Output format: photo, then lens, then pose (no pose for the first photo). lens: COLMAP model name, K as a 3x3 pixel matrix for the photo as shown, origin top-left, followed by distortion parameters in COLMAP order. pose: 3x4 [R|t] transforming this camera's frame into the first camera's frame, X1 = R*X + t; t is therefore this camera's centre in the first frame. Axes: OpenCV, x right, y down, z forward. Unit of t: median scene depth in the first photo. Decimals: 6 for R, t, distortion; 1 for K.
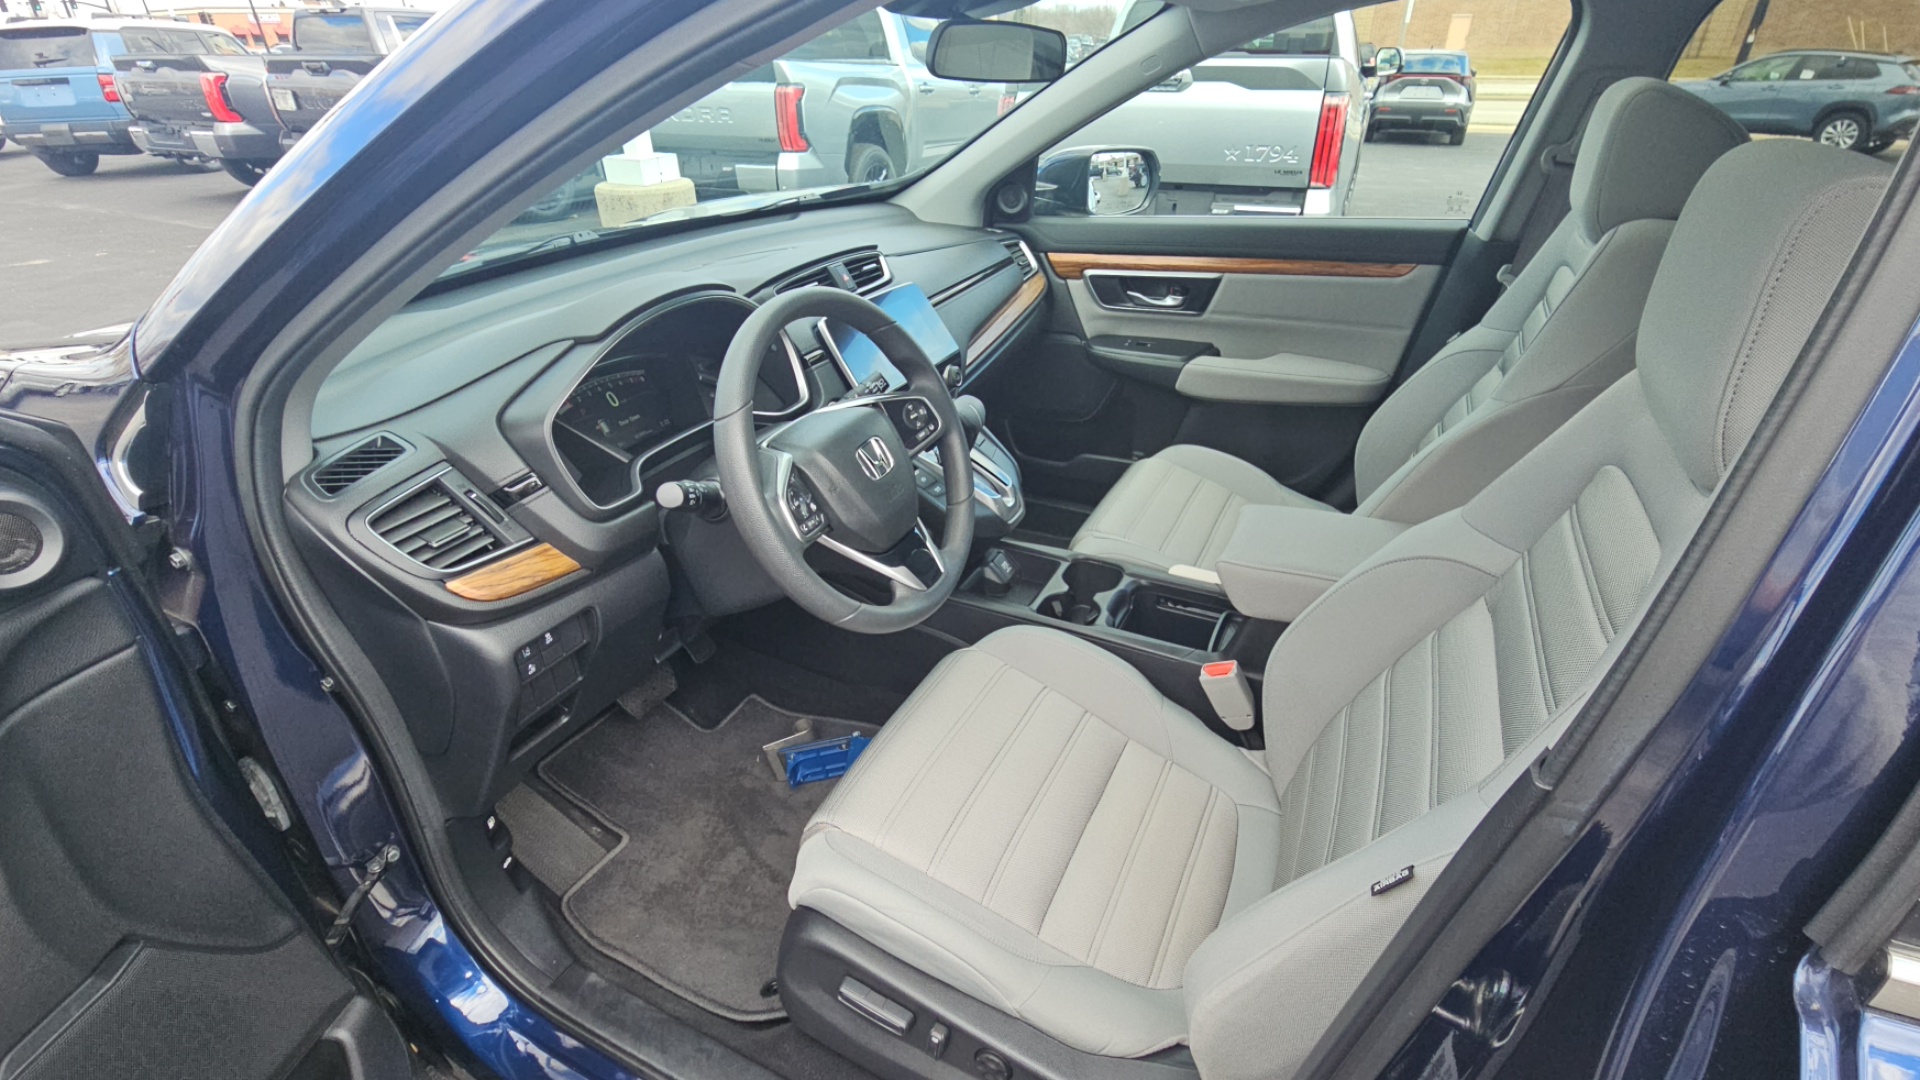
lens RADIAL K [[858.3, 0, 983.6], [0, 858.3, 542.0], [0, 0, 1]] dist [0.006789, -0.005712]
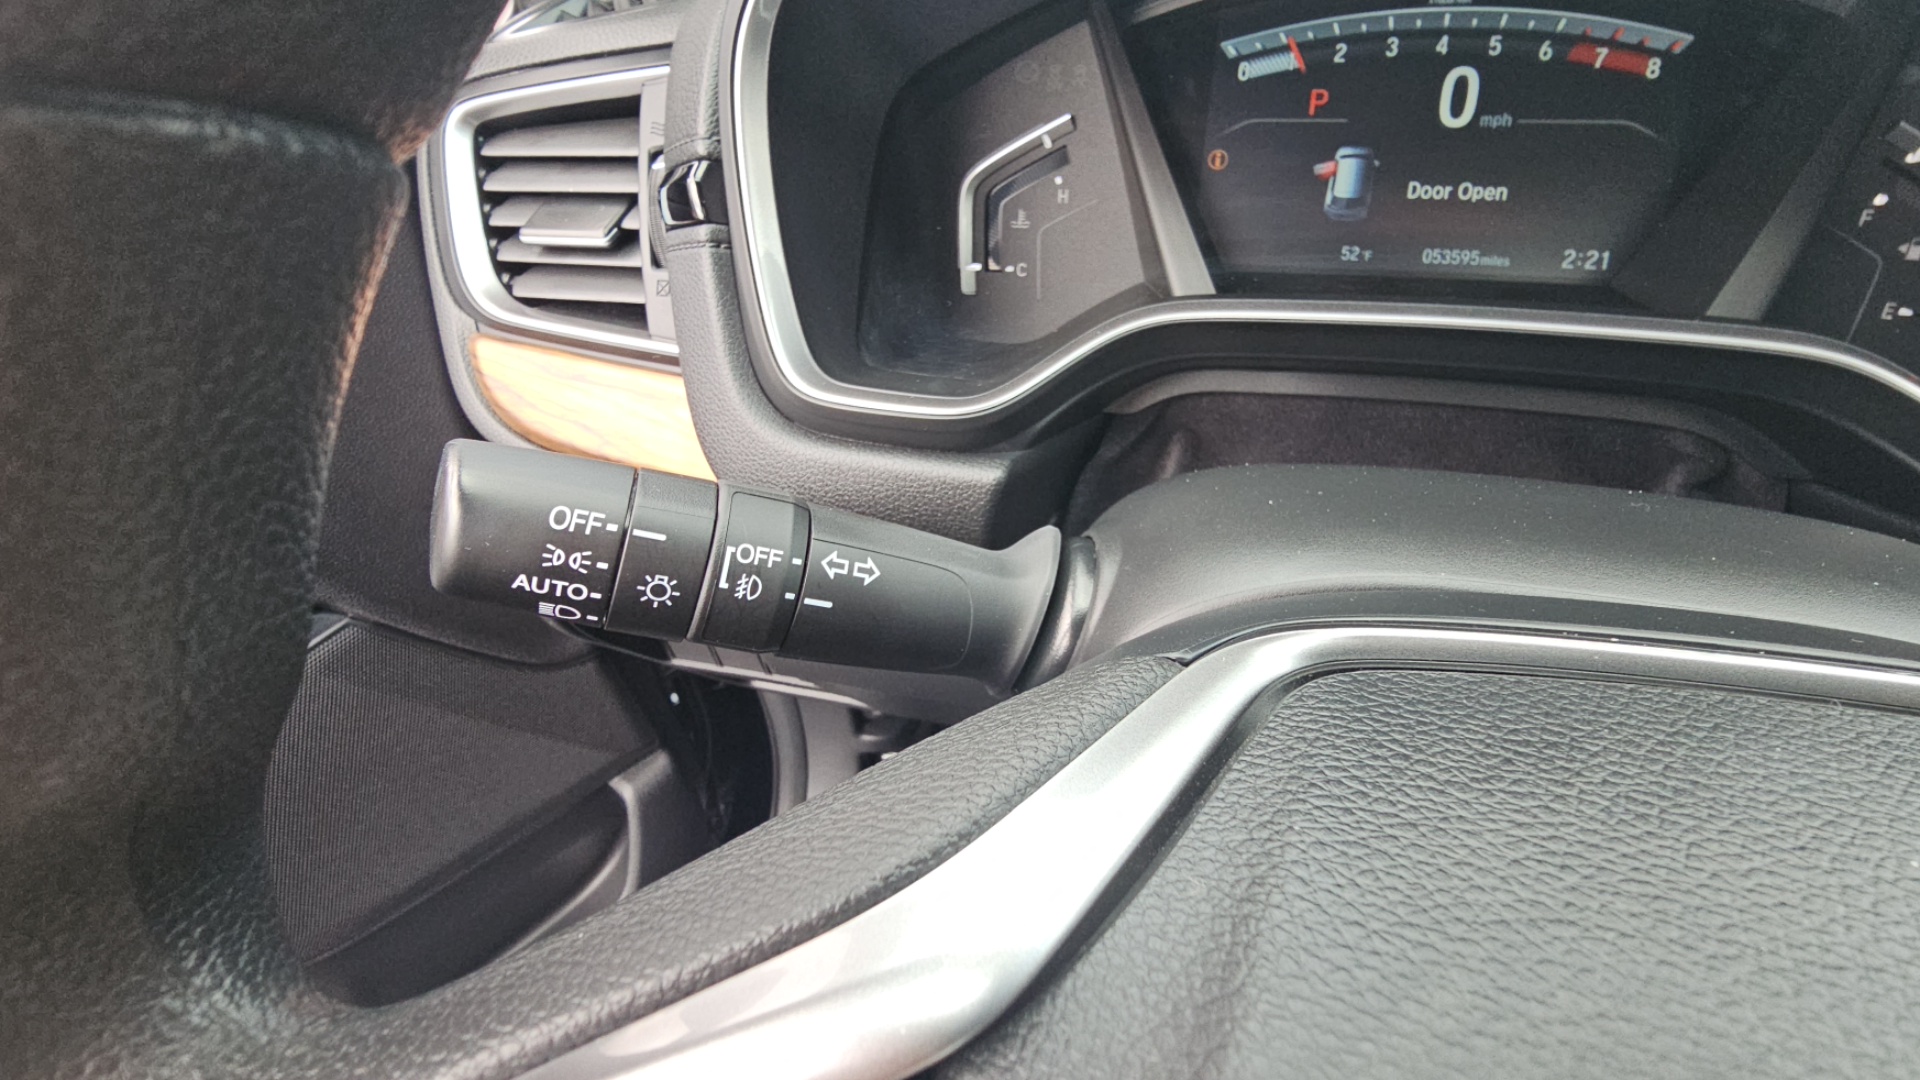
lens RADIAL K [[858.3, 0, 978.8], [0, 858.3, 545.9], [0, 0, 1]] dist [0.006789, -0.005712]
pose [[0.188942, 0.654008, -0.732513, -0.092567], [-0.423561, 0.727267, 0.540073, -0.083668], [0.885944, 0.208221, 0.414424, 0.447255]]
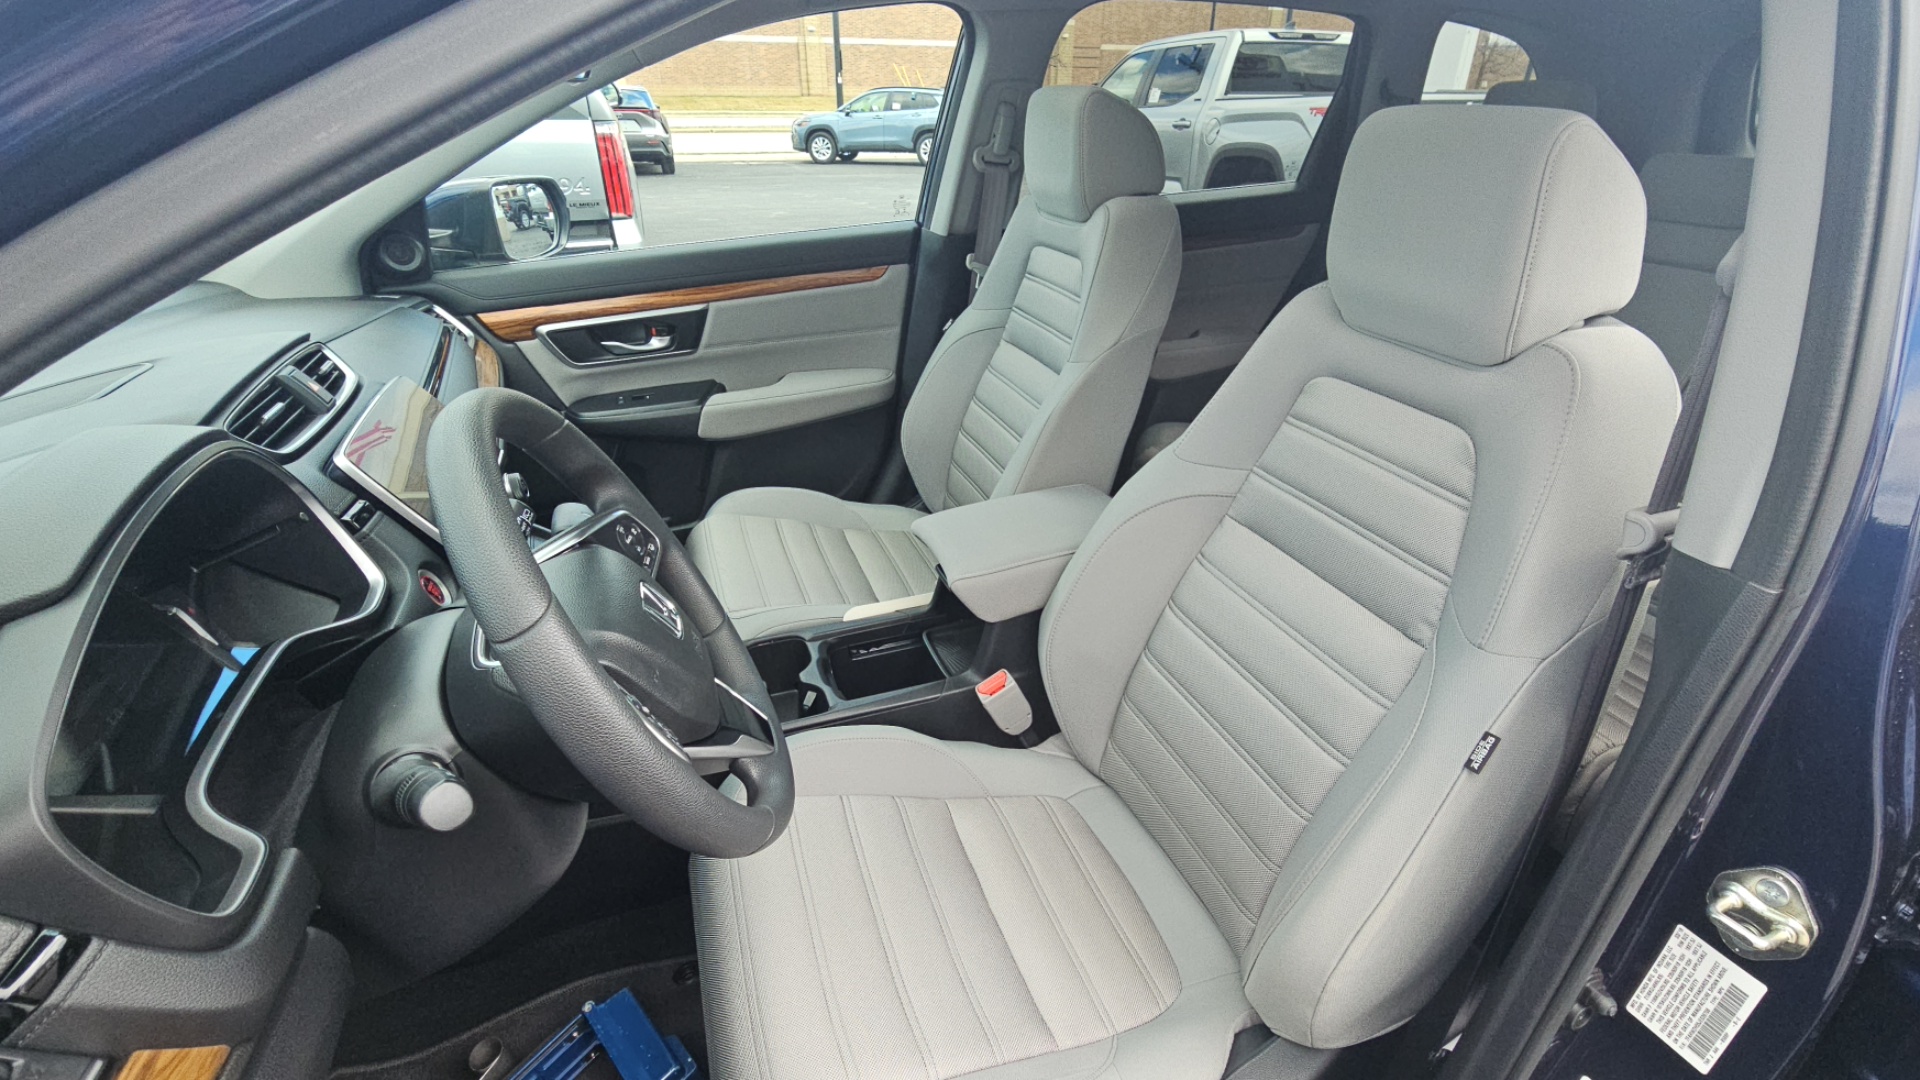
lens RADIAL K [[858.3, 0, 976.2], [0, 858.3, 543.9], [0, 0, 1]] dist [0.006789, -0.005712]
pose [[0.689188, -0.332236, 0.643925, -0.191169], [0.352898, 0.930067, 0.102168, -0.064531], [-0.632837, 0.156827, 0.758236, 0.159012]]
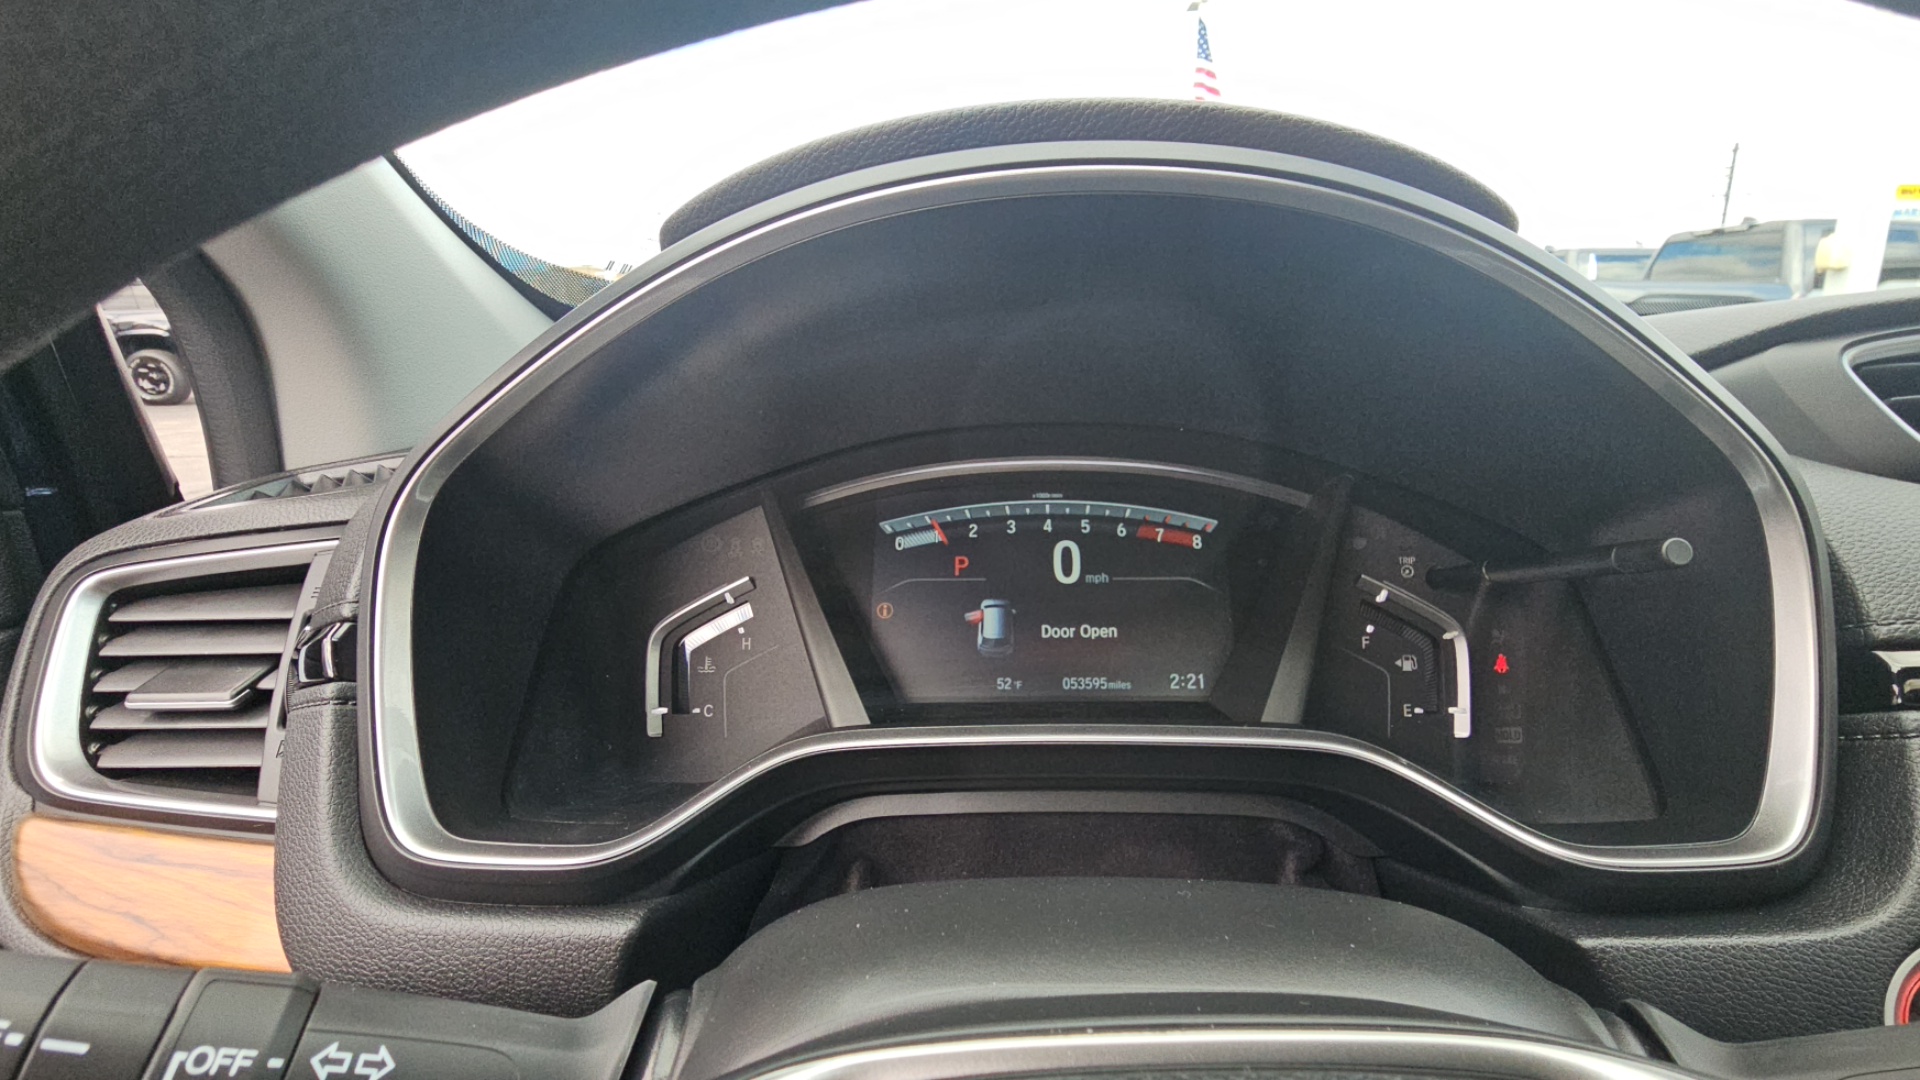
lens RADIAL K [[858.3, 0, 978.7], [0, 858.3, 551.0], [0, 0, 1]] dist [0.006789, -0.005712]
pose [[0.415436, 0.232662, -0.879364, -0.080309], [-0.442274, 0.896435, 0.028236, -0.094757], [0.794863, 0.377190, 0.475312, 0.462979]]
